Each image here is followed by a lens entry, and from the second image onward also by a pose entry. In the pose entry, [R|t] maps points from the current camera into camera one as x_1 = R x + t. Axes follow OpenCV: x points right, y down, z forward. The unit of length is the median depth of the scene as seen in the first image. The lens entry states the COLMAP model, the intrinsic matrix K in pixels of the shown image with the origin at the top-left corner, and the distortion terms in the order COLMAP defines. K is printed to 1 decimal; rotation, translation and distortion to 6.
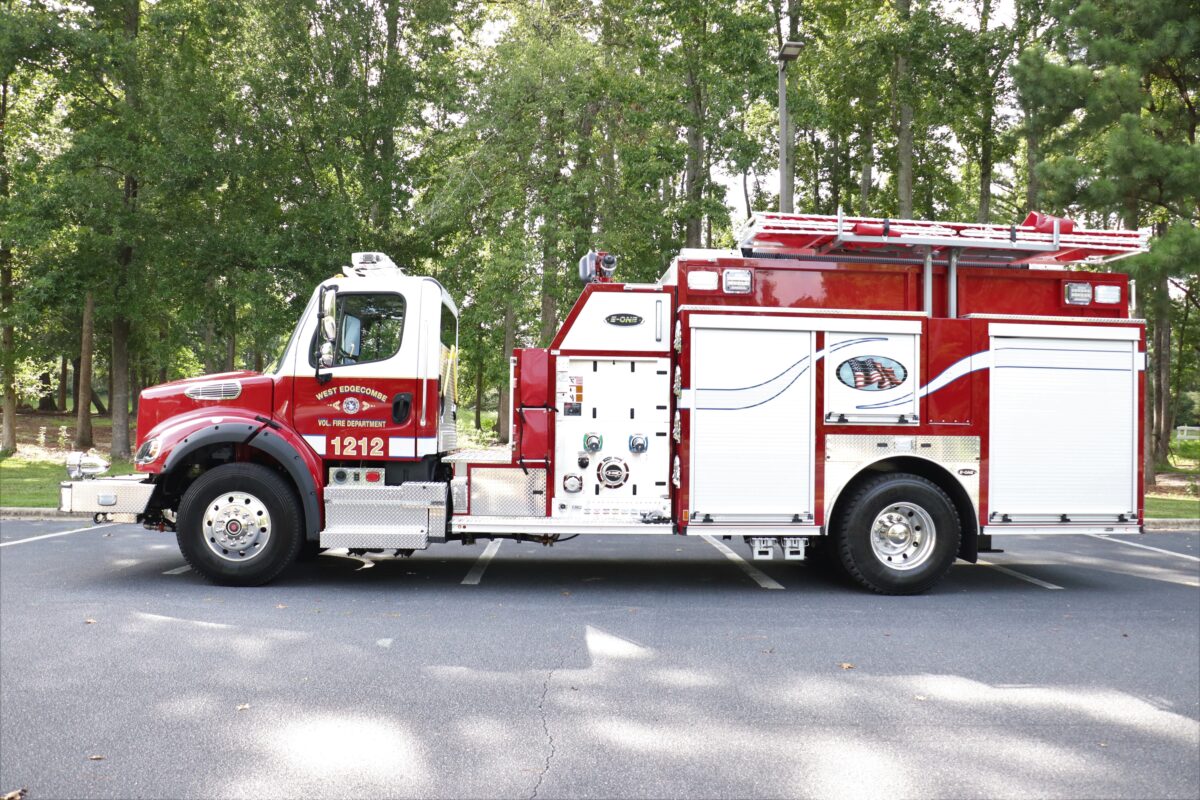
lens RADIAL K [[984.4, 0, 600.0], [0, 984.4, 400.0], [0, 0, 1]] dist [-0.003633, -0.001132]
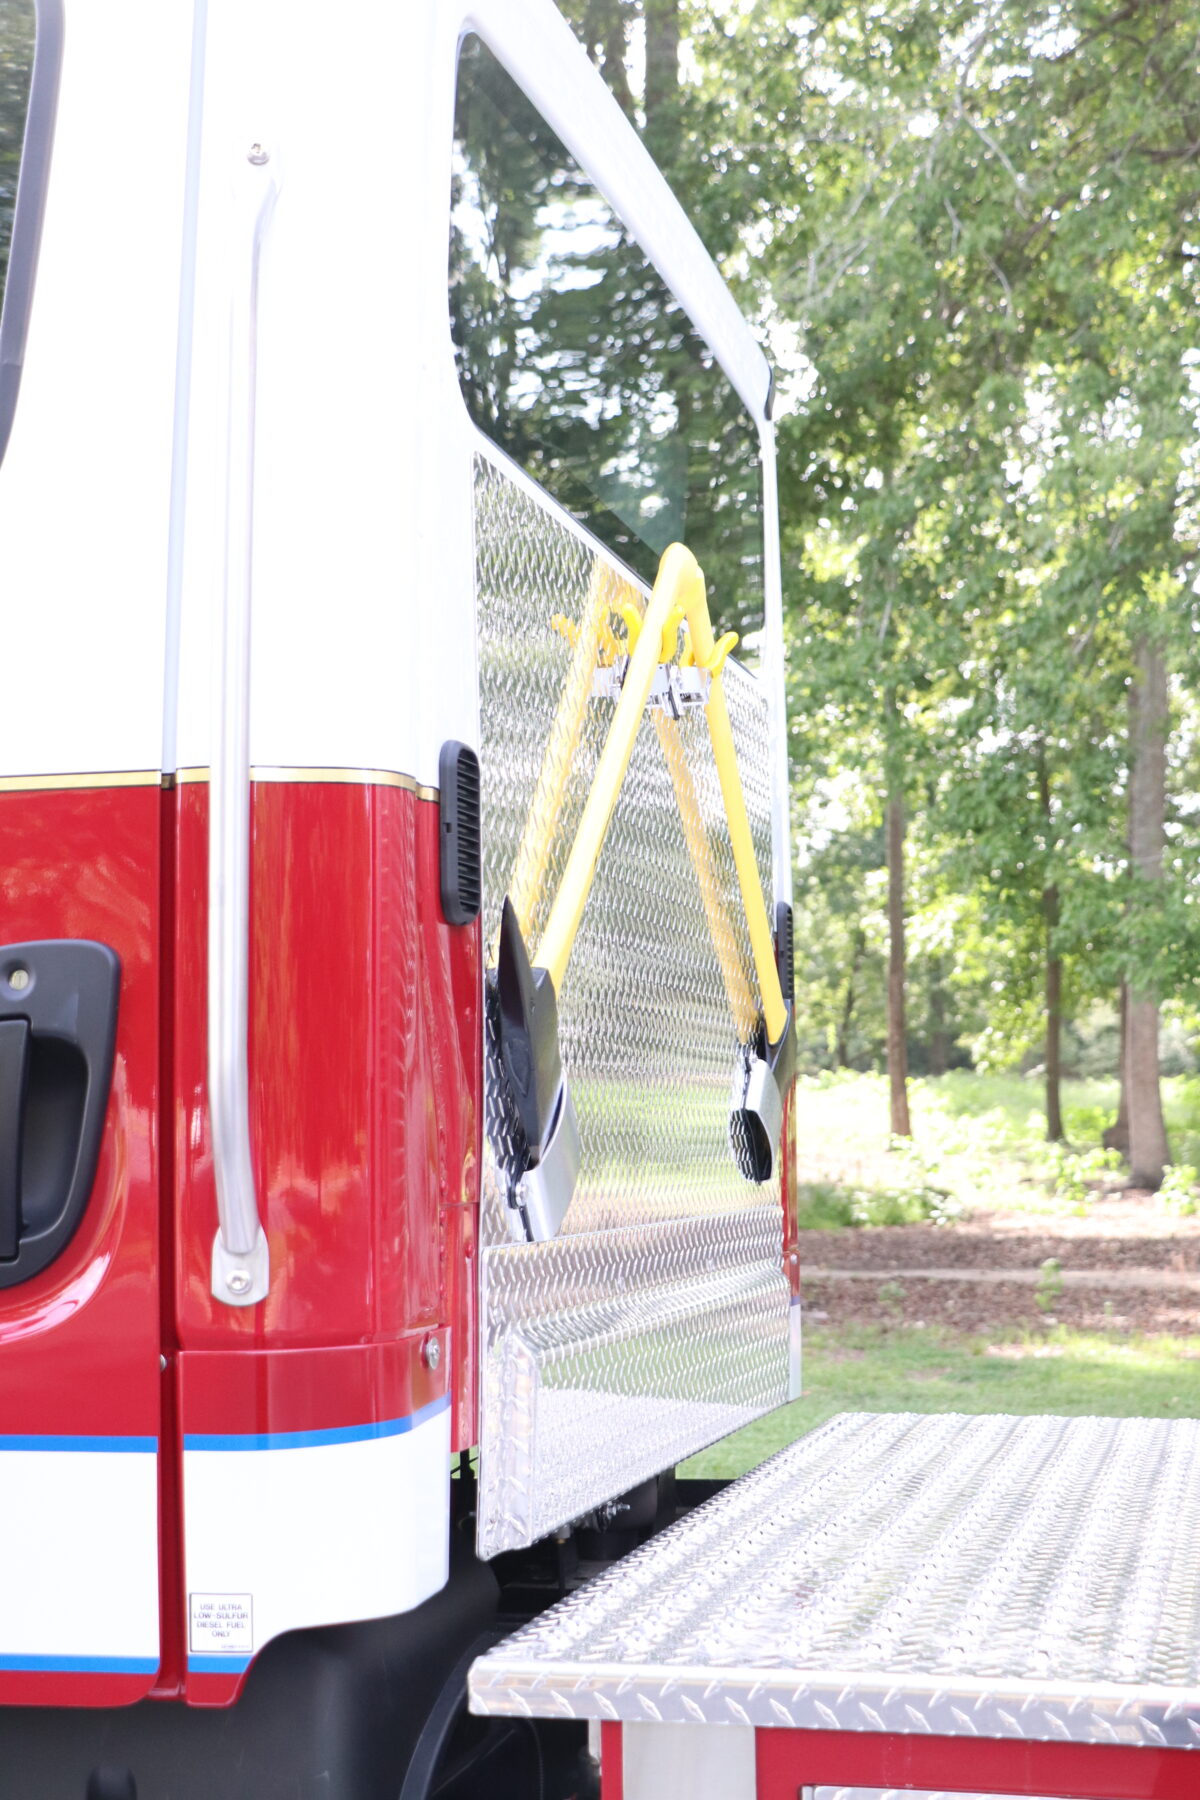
lens RADIAL K [[2868.2, 0, 600.0], [0, 2868.2, 900.0], [0, 0, 1]] dist [0.191902, 0.005343]
pose [[0.960031, -0.054283, -0.274579, -0.073476], [0.040033, 0.997557, -0.057243, 0.005730], [0.277016, 0.043963, 0.959859, 0.748278]]
